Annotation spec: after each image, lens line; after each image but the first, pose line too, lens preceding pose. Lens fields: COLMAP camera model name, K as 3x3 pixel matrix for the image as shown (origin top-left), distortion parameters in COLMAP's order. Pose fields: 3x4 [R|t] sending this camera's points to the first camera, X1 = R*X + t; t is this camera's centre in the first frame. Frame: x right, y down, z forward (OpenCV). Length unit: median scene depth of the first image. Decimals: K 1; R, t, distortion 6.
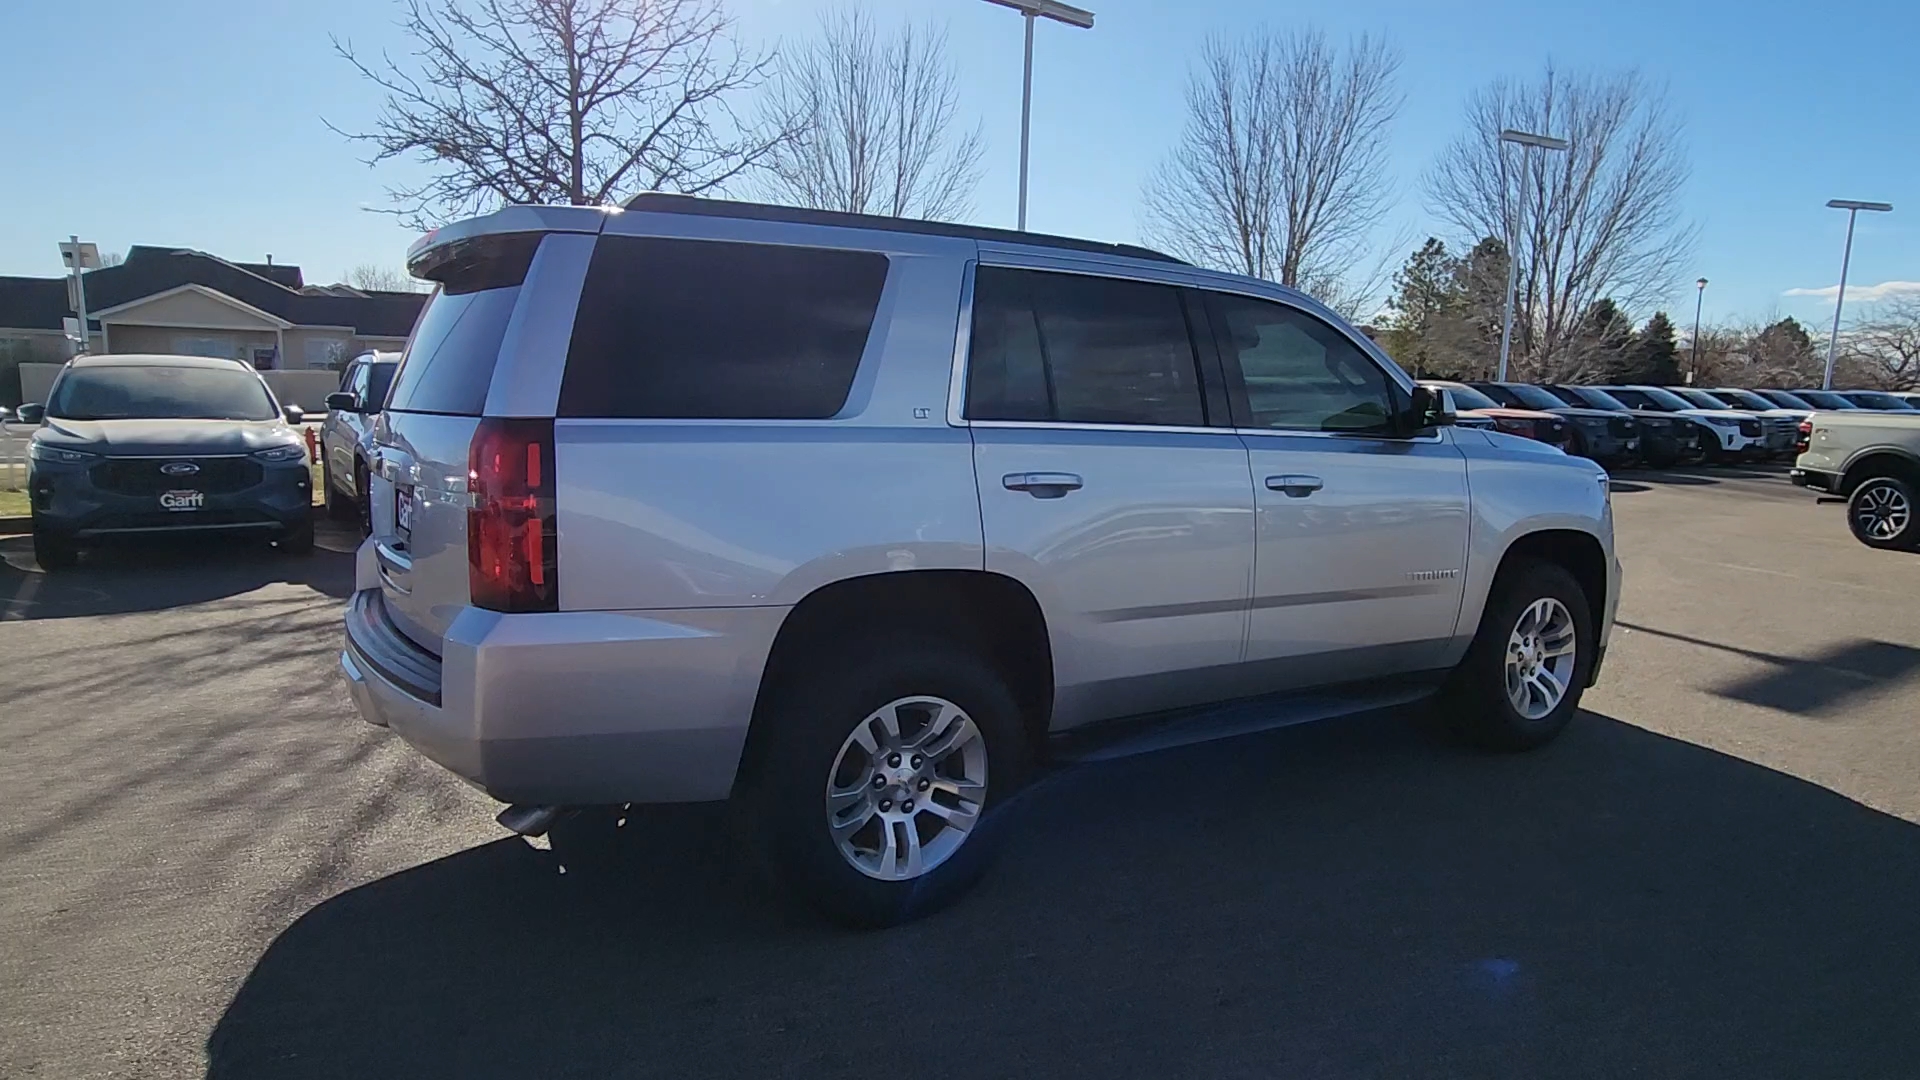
lens RADIAL K [[1166.8, 0, 965.0], [0, 1166.8, 546.1], [0, 0, 1]] dist [-0.000285, -0.000682]
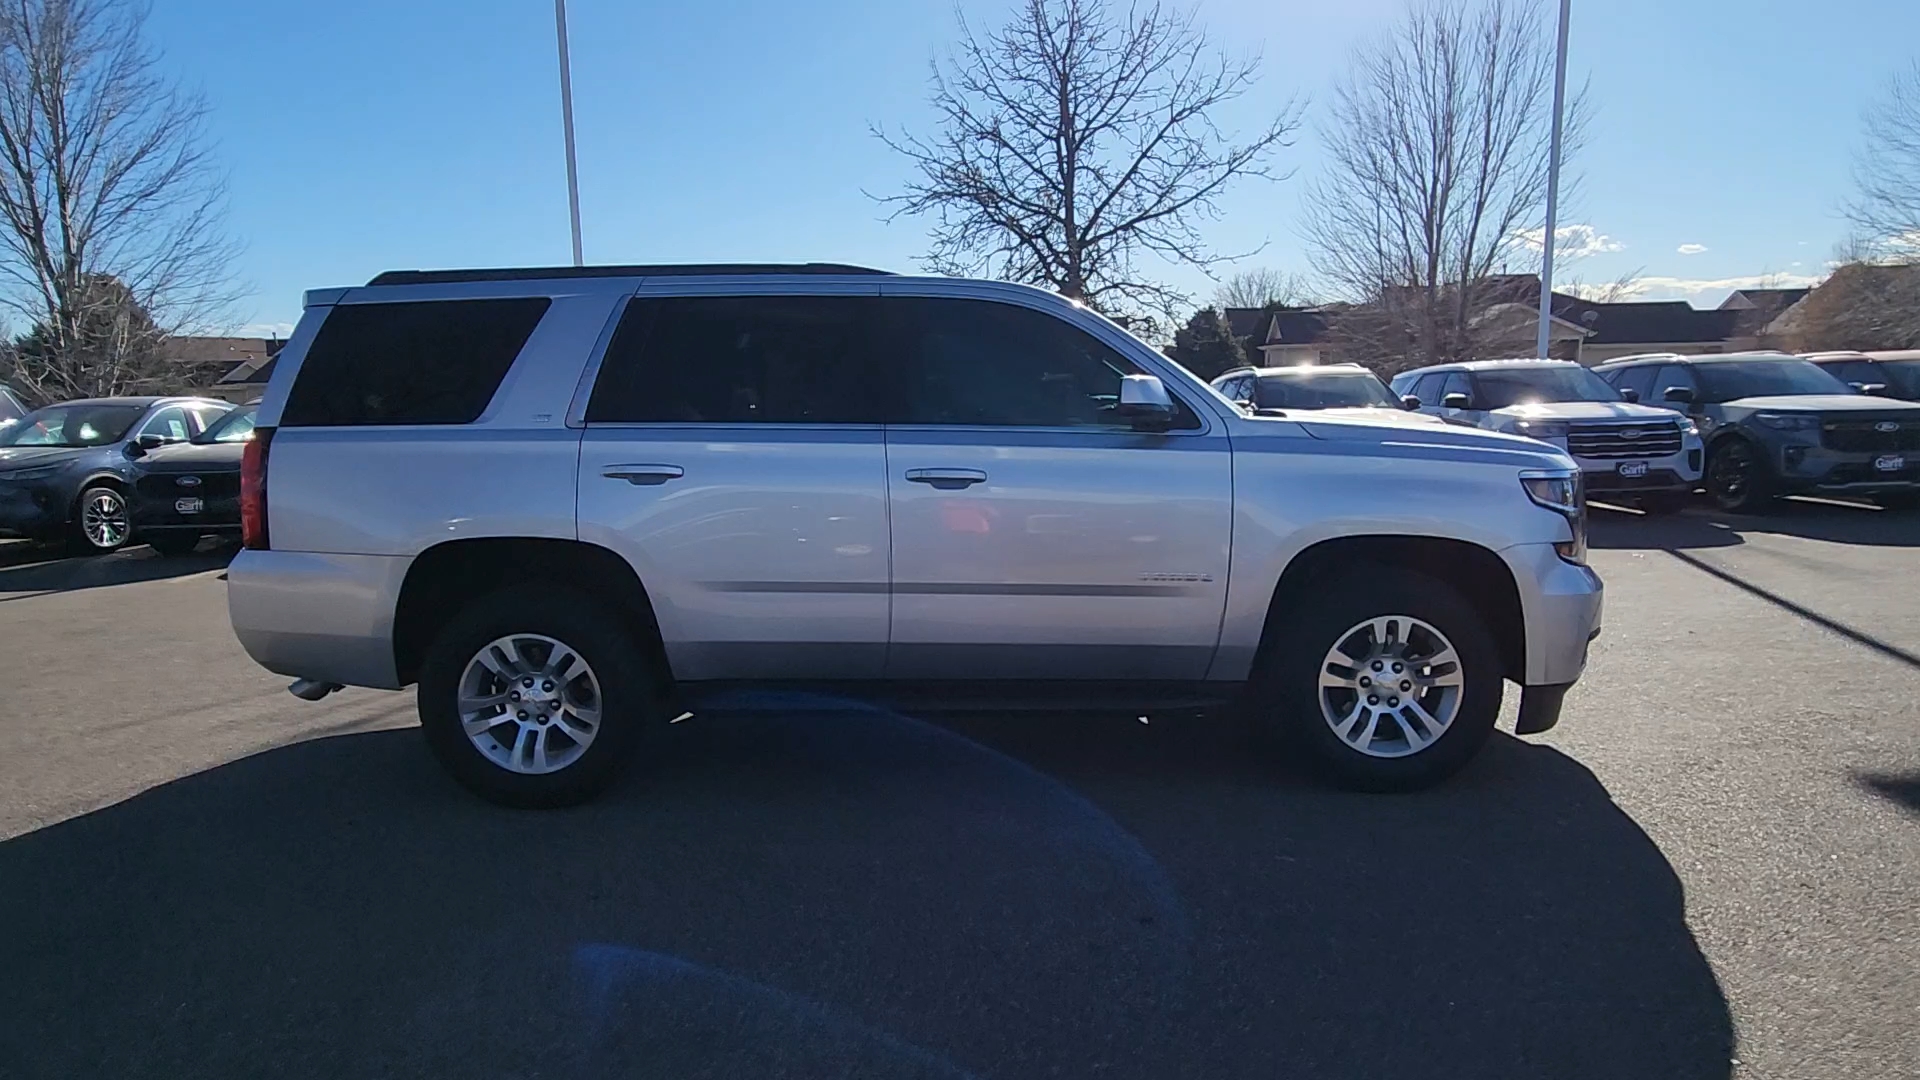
lens RADIAL K [[1162.4, 0, 960.0], [0, 1162.4, 540.0], [0, 0, 1]] dist [0.007174, 0.001219]
pose [[0.827758, 0.035114, -0.559986, 1.045605], [-0.040945, 0.999159, 0.002128, 0.000681], [0.559589, 0.021167, 0.828500, 0.178770]]
